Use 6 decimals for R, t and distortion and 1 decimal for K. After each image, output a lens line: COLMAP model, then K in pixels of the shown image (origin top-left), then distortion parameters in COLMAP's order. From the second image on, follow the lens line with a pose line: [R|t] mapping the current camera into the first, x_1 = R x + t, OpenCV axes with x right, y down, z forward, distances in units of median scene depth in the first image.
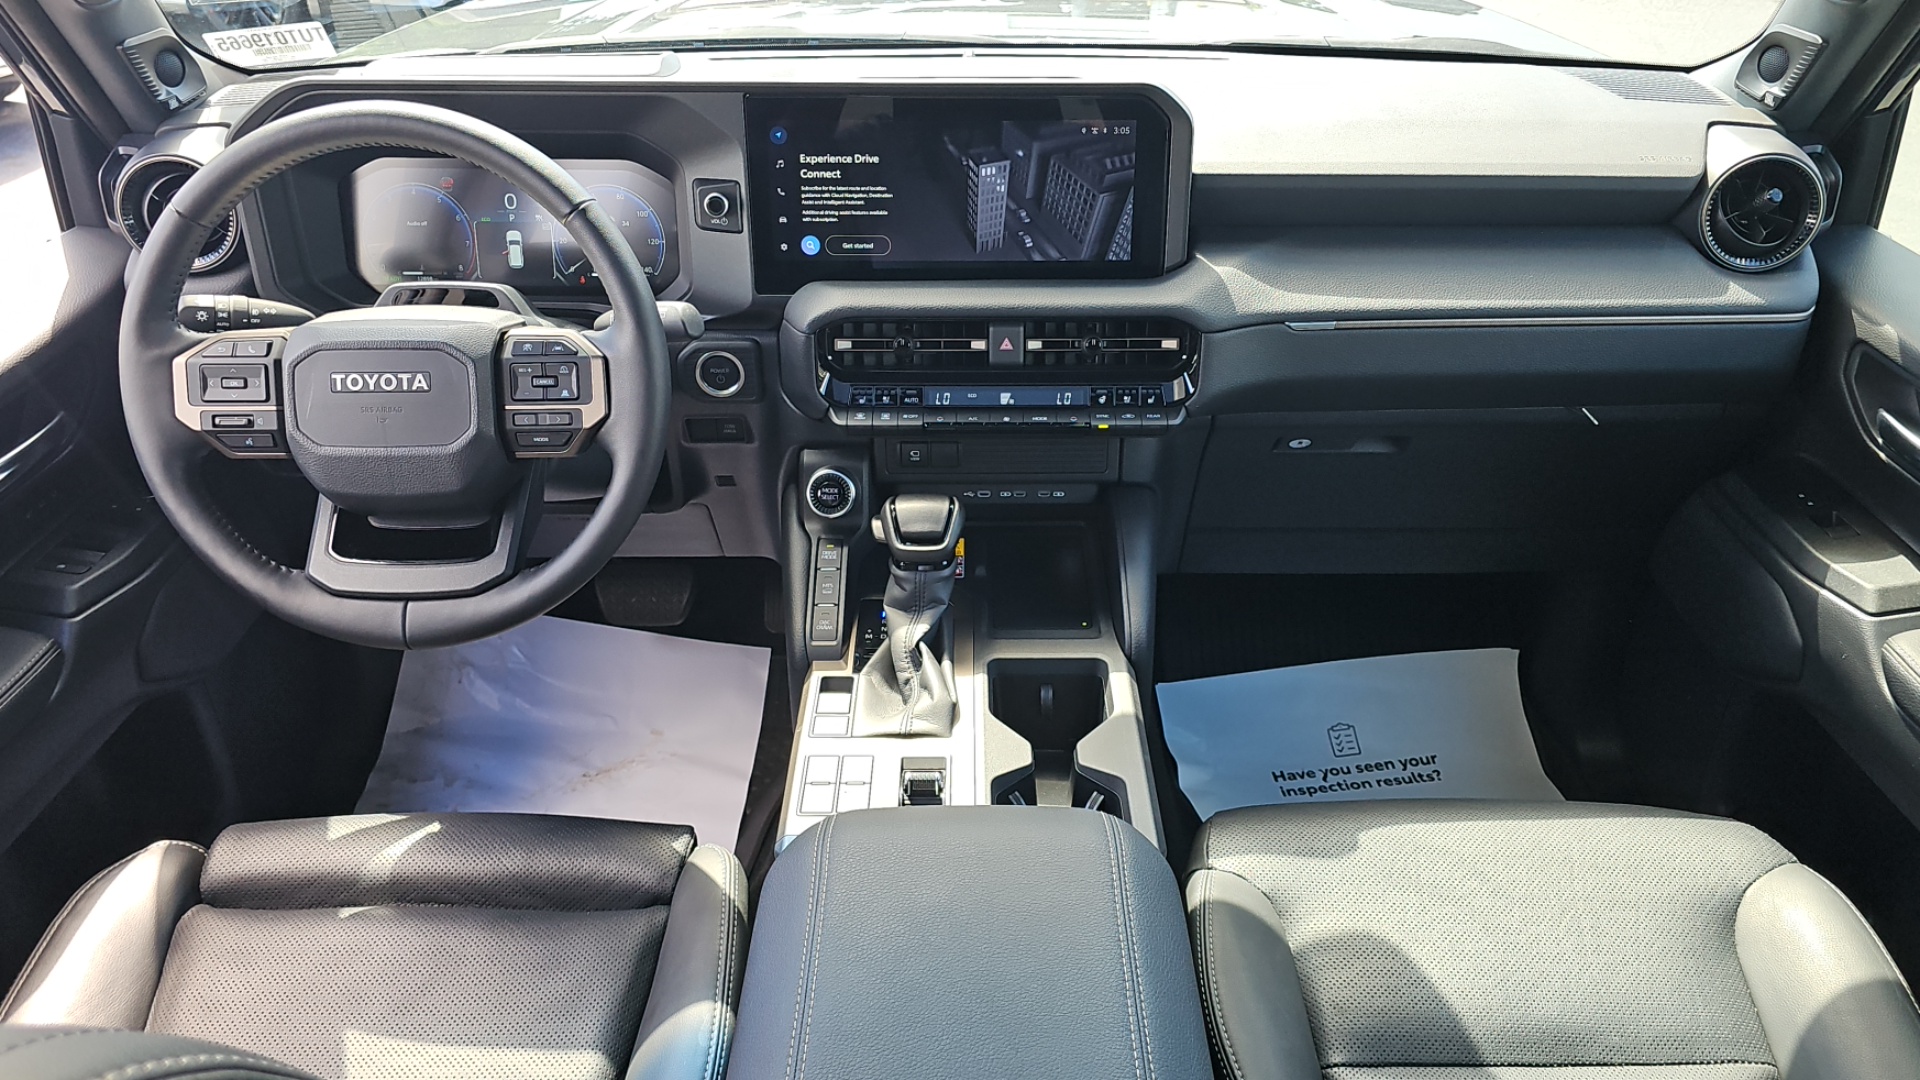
lens RADIAL K [[1401.7, 0, 974.8], [0, 1401.7, 537.7], [0, 0, 1]] dist [0.055362, -0.058384]
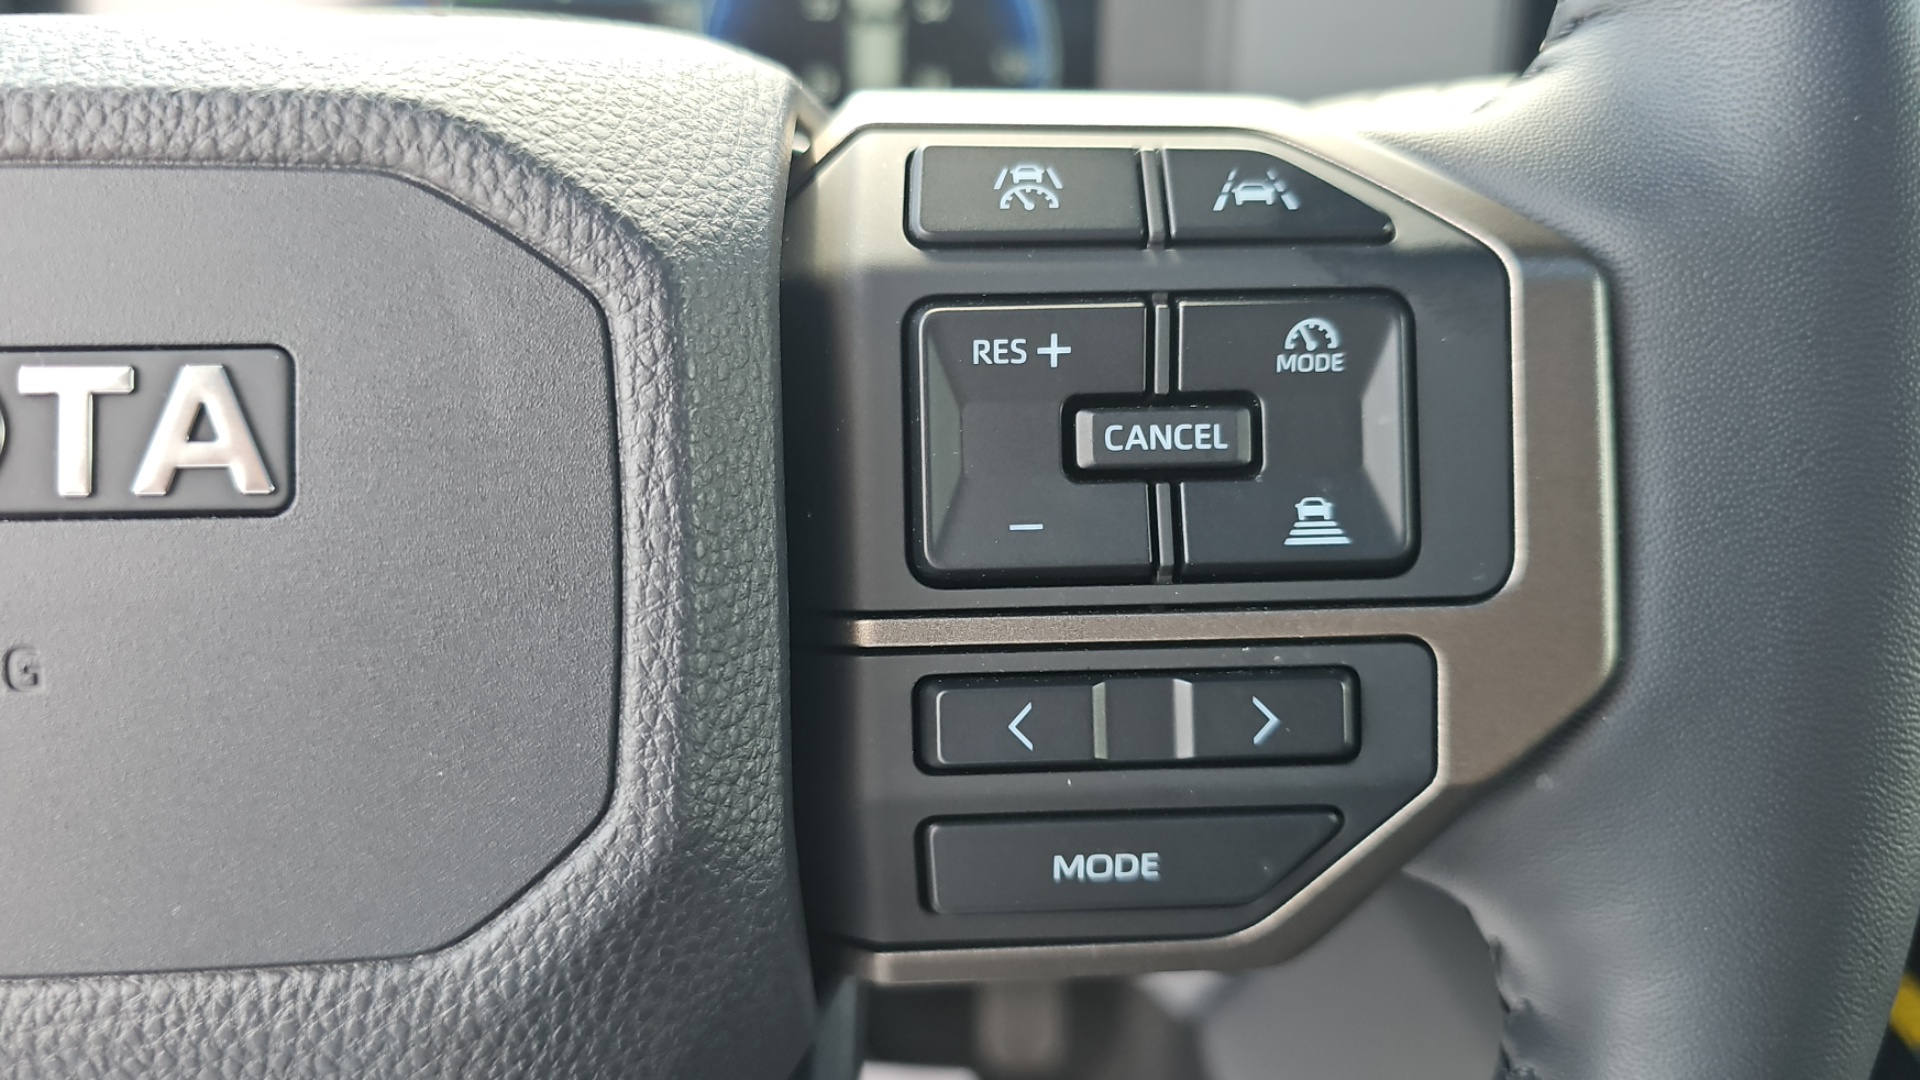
lens RADIAL K [[1401.7, 0, 909.6], [0, 1401.7, 563.3], [0, 0, 1]] dist [0.055362, -0.058384]
pose [[0.998725, -0.006571, 0.050055, -0.306652], [0.011501, 0.995037, -0.098843, -0.078581], [-0.049157, 0.099293, 0.993843, 0.794879]]
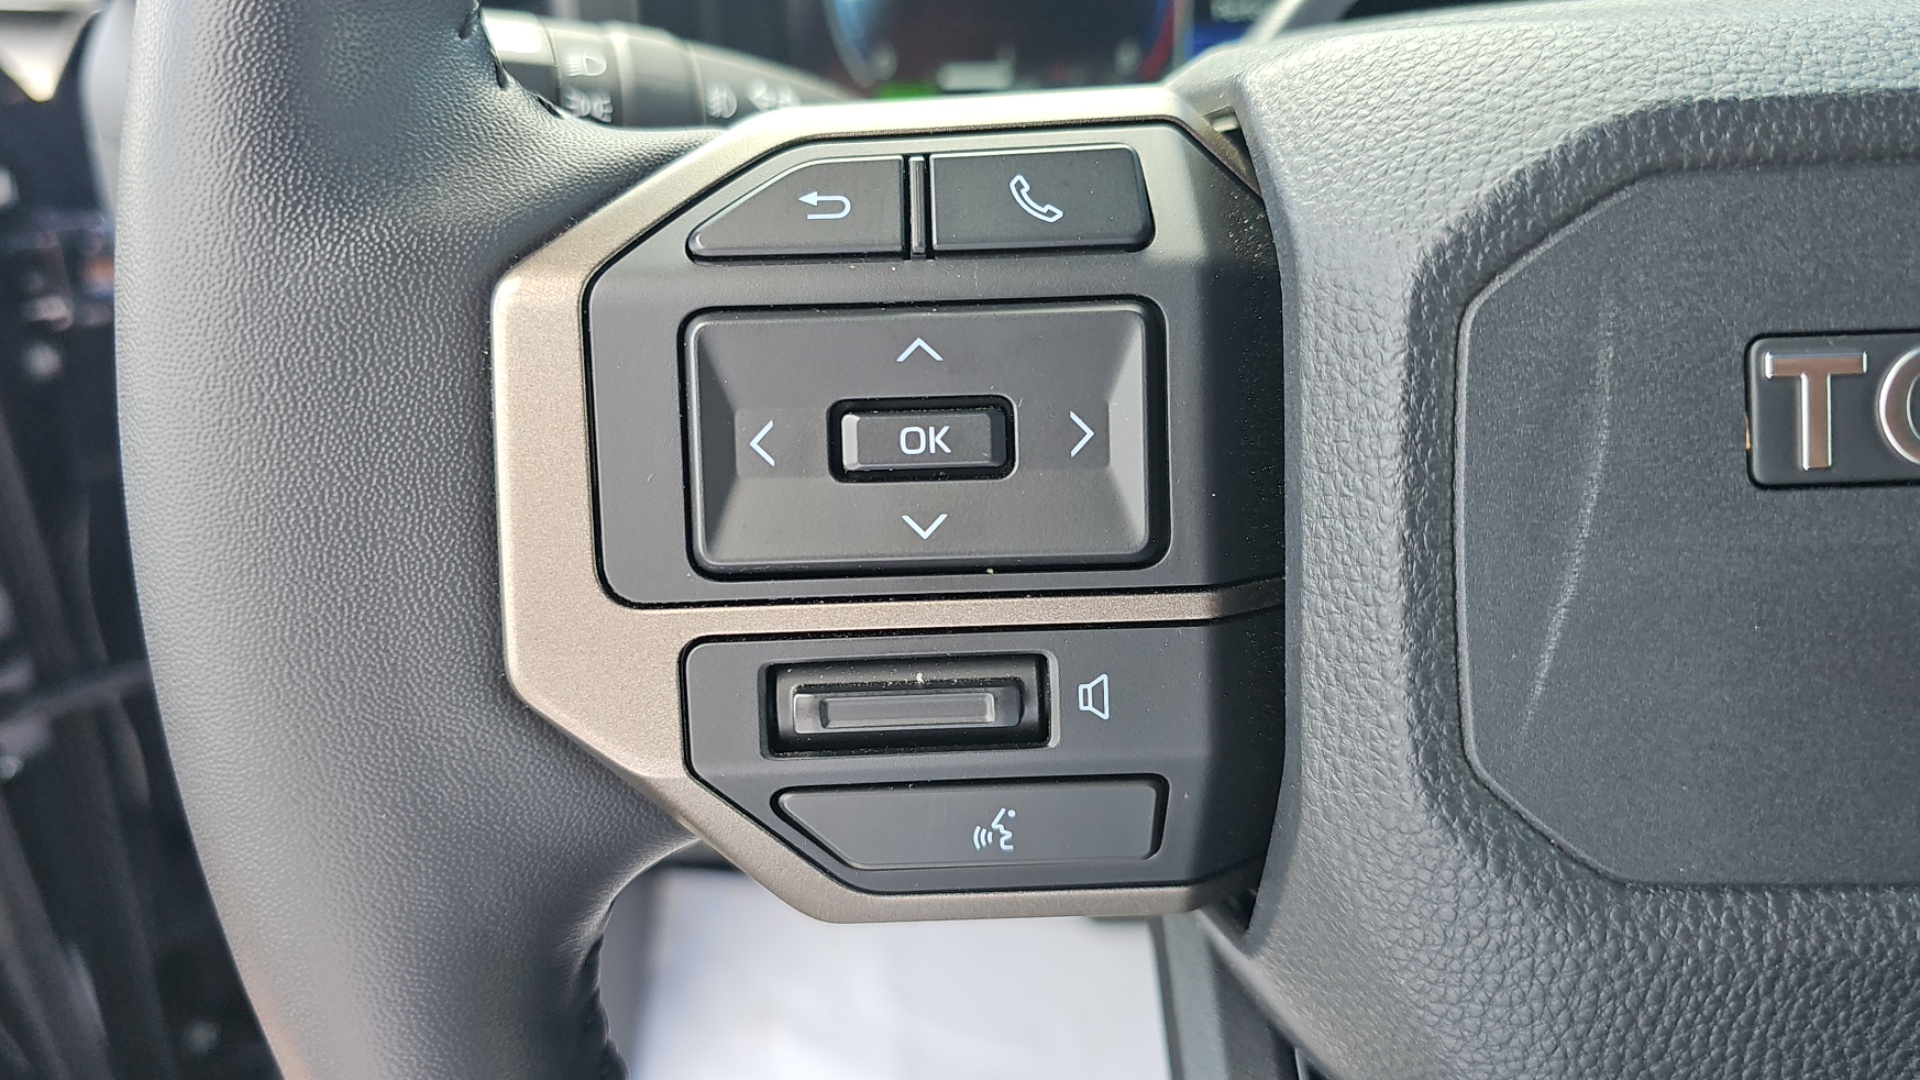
lens RADIAL K [[1401.7, 0, 968.0], [0, 1401.7, 536.7], [0, 0, 1]] dist [0.055362, -0.058384]
pose [[0.999629, -0.027161, -0.001996, -0.473078], [0.027089, 0.999175, -0.030268, -0.086919], [0.002817, 0.030202, 0.999540, 0.785919]]
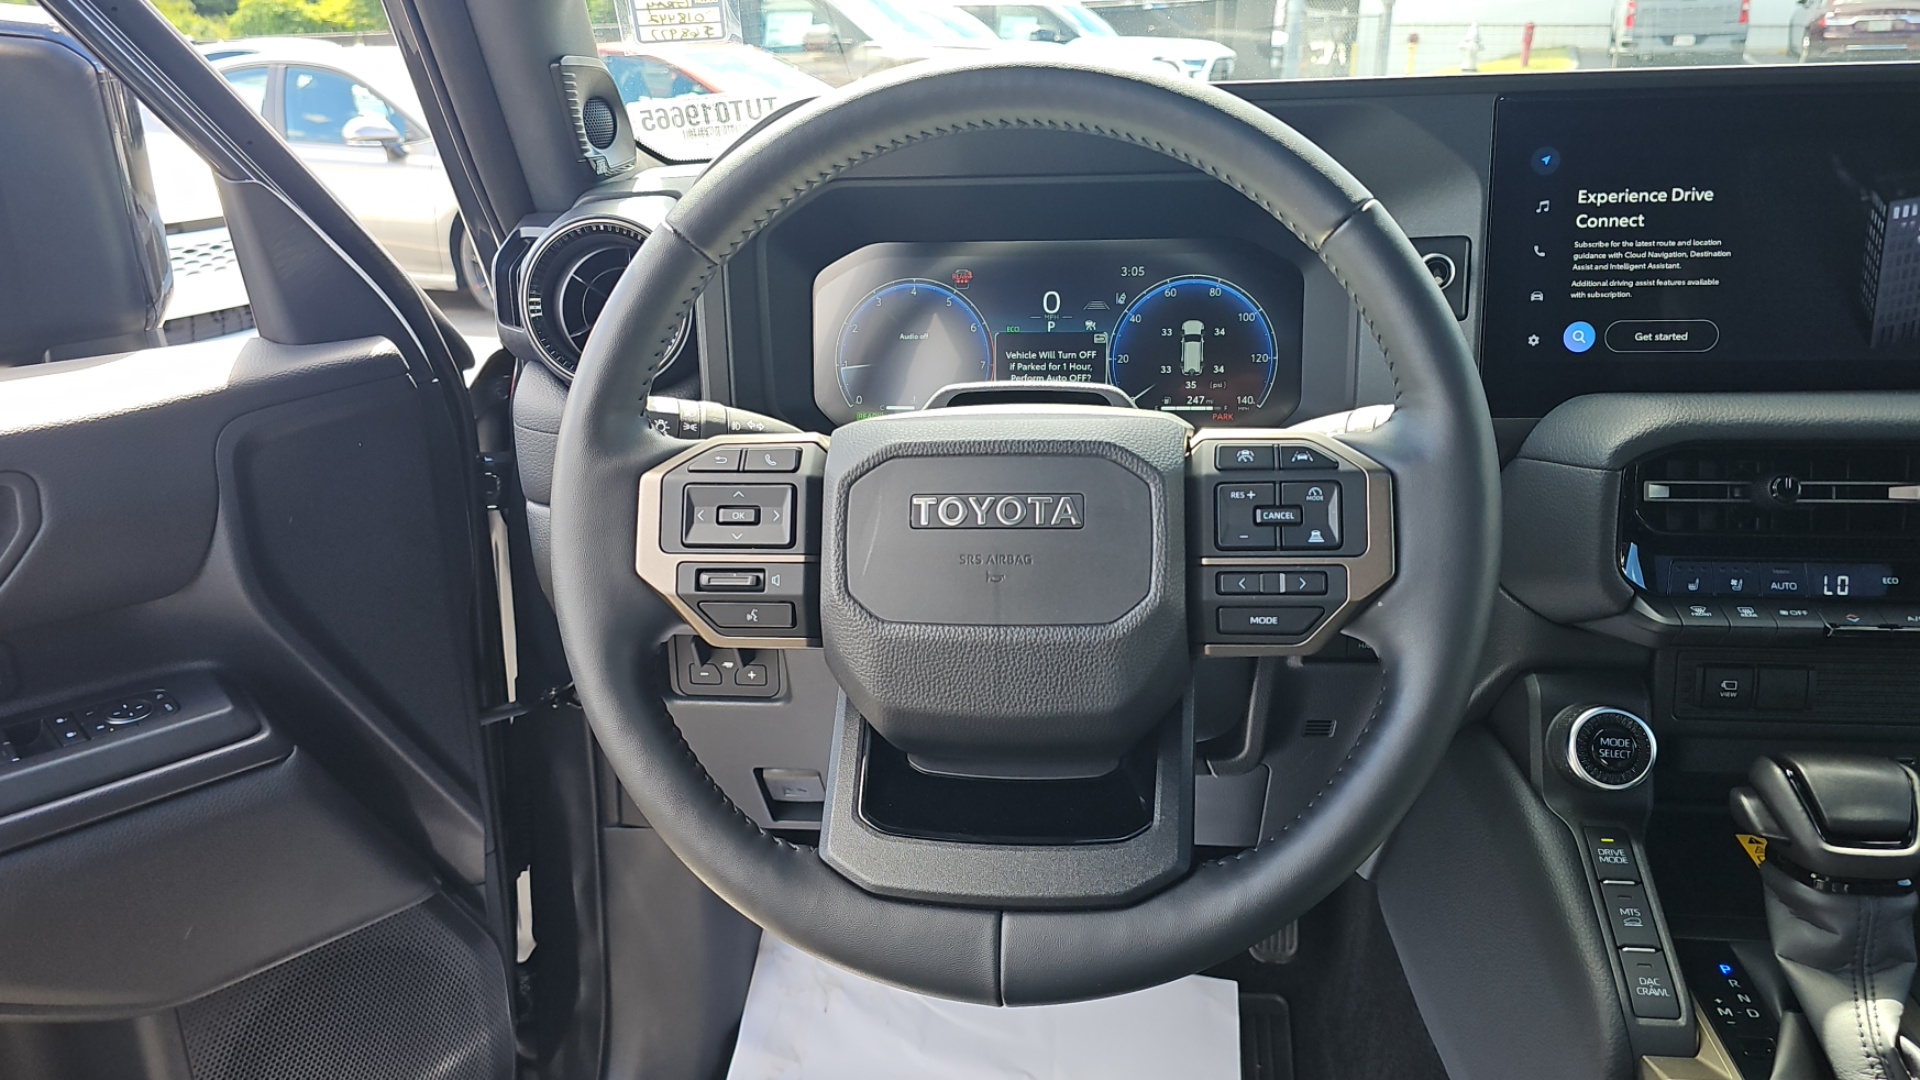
lens RADIAL K [[1401.7, 0, 951.6], [0, 1401.7, 539.7], [0, 0, 1]] dist [0.055362, -0.058384]
pose [[0.992175, 0.010227, -0.124436, -0.331950], [-0.035084, 0.979320, -0.199252, 0.011612], [0.119825, 0.202059, 0.972016, 0.411921]]
